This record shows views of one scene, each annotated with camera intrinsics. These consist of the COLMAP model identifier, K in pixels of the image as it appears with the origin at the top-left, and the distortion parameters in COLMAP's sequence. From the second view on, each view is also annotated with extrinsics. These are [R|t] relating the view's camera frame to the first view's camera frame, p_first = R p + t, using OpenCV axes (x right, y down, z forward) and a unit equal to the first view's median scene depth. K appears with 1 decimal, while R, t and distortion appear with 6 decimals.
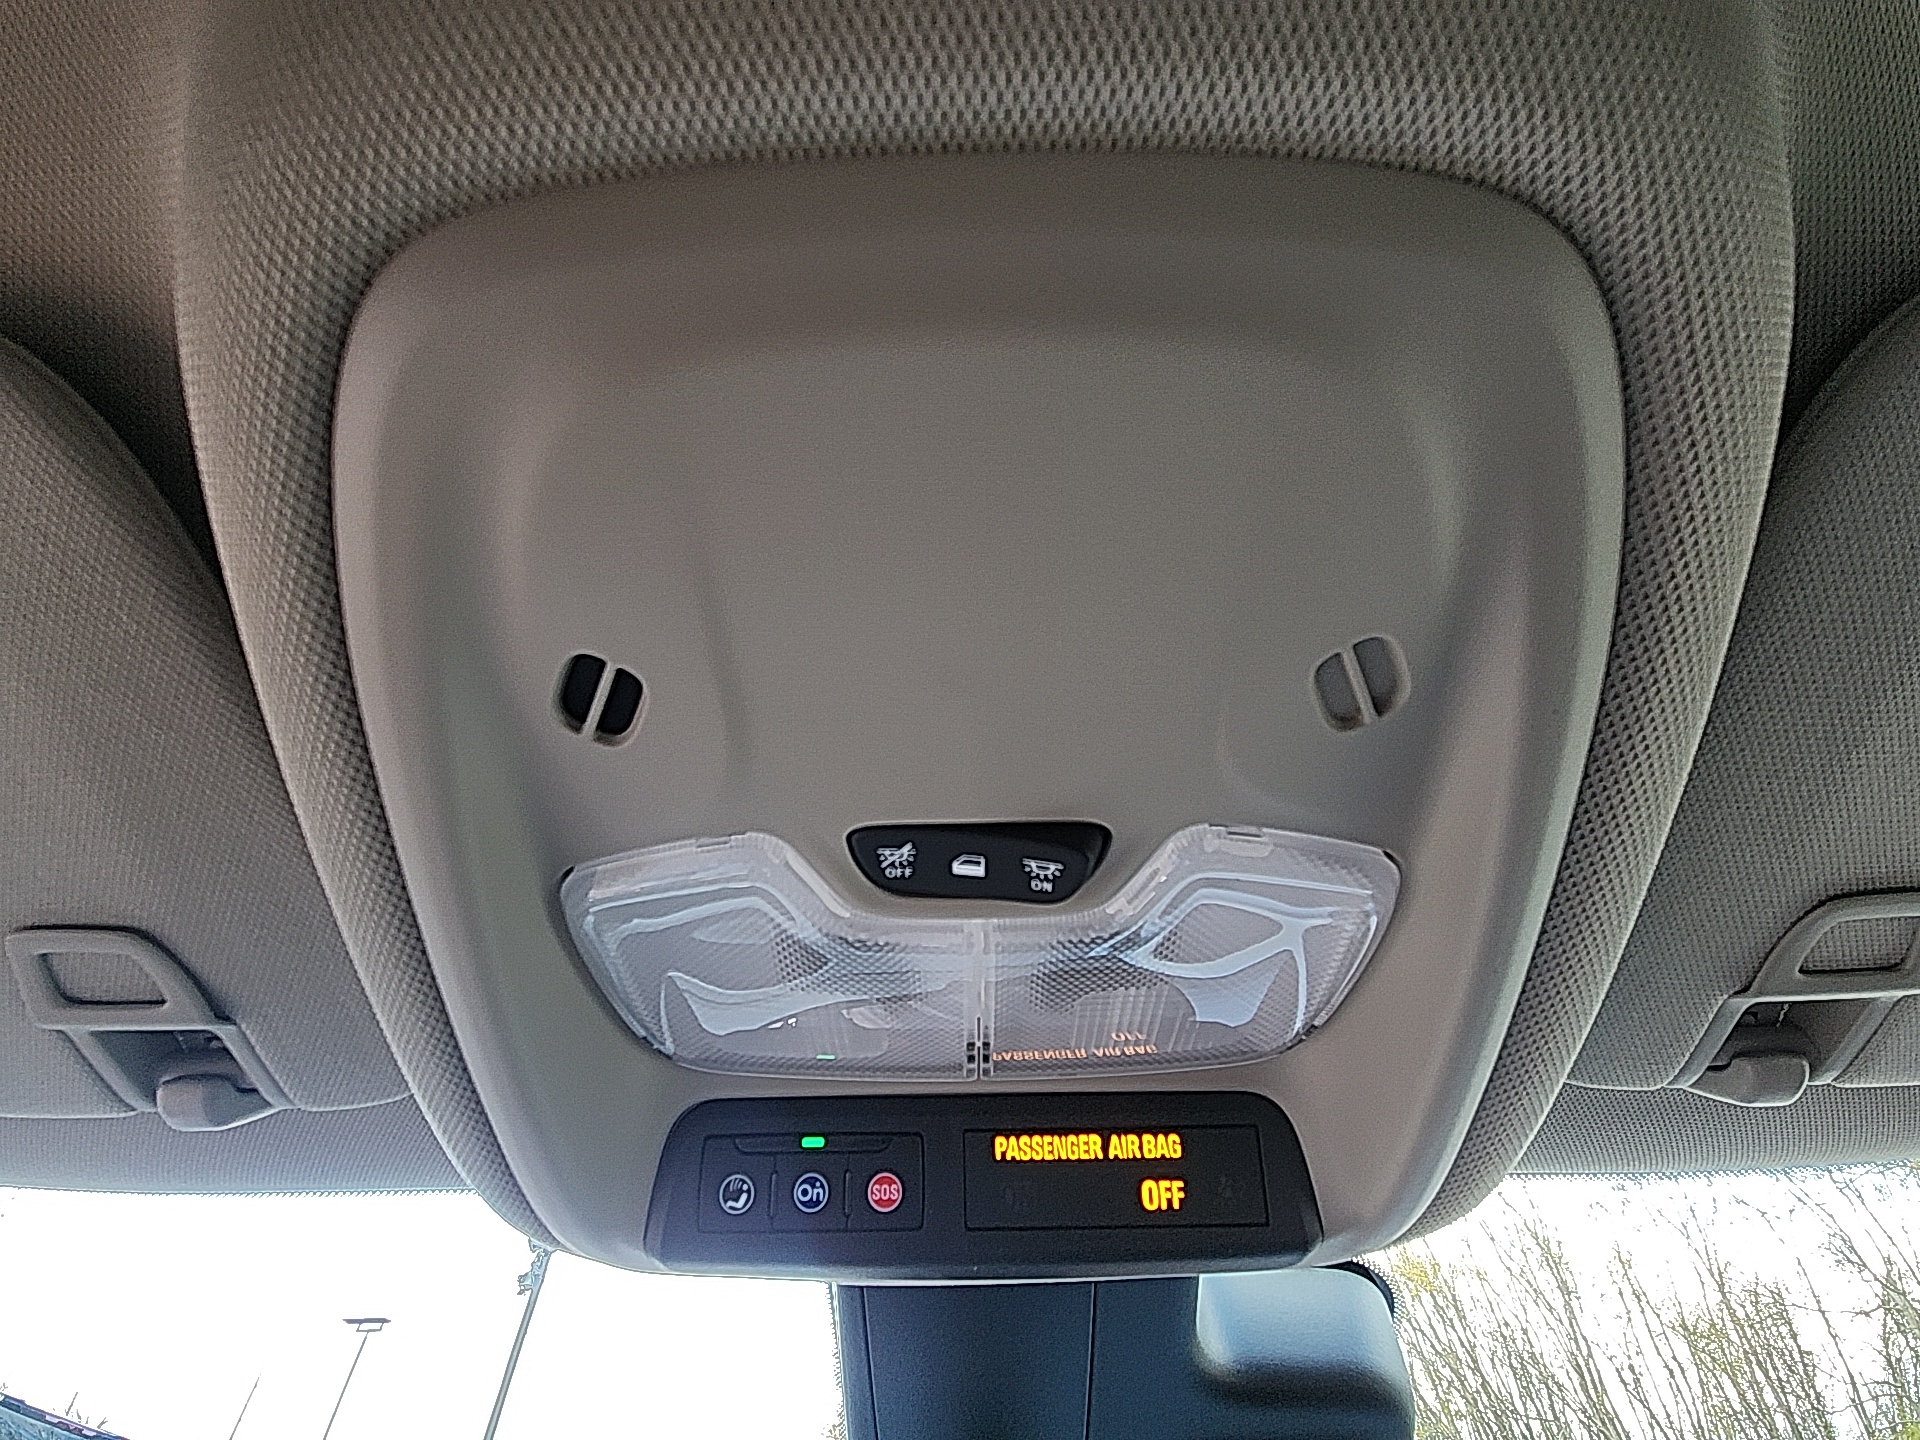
lens RADIAL K [[757.3, 0, 955.4], [0, 757.3, 707.5], [0, 0, 1]] dist [0.000963, -0.013929]
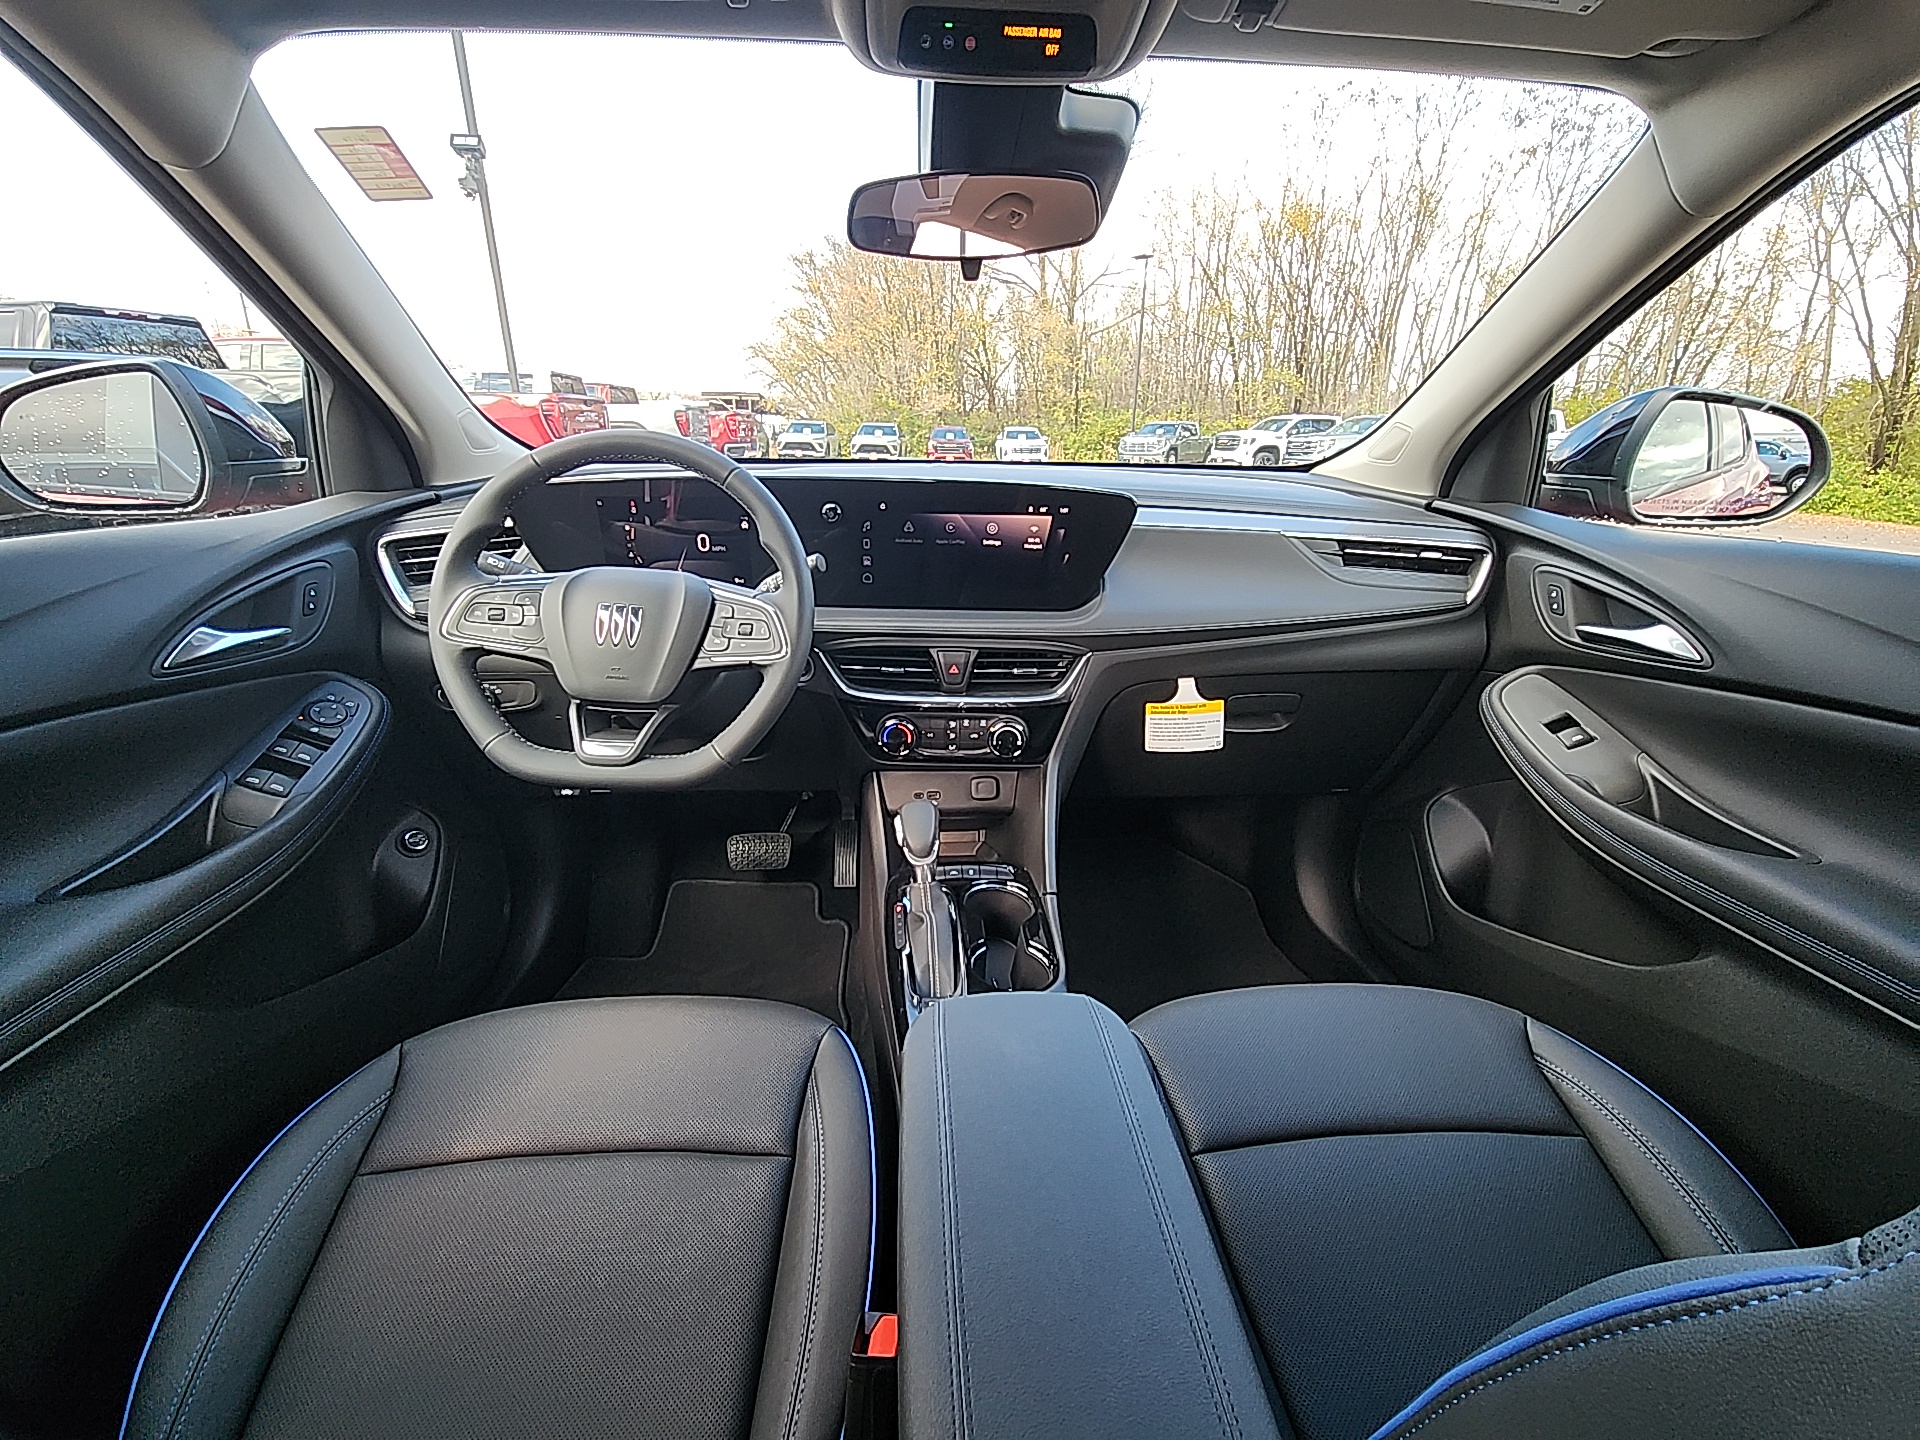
lens RADIAL K [[771.6, 0, 950.2], [0, 771.6, 690.5], [0, 0, 1]] dist [0.034715, -0.016160]
pose [[0.995986, -0.008865, 0.089071, -0.501001], [-0.079888, 0.360815, 0.929210, -1.492002], [-0.040375, -0.932595, 0.358658, -2.814991]]
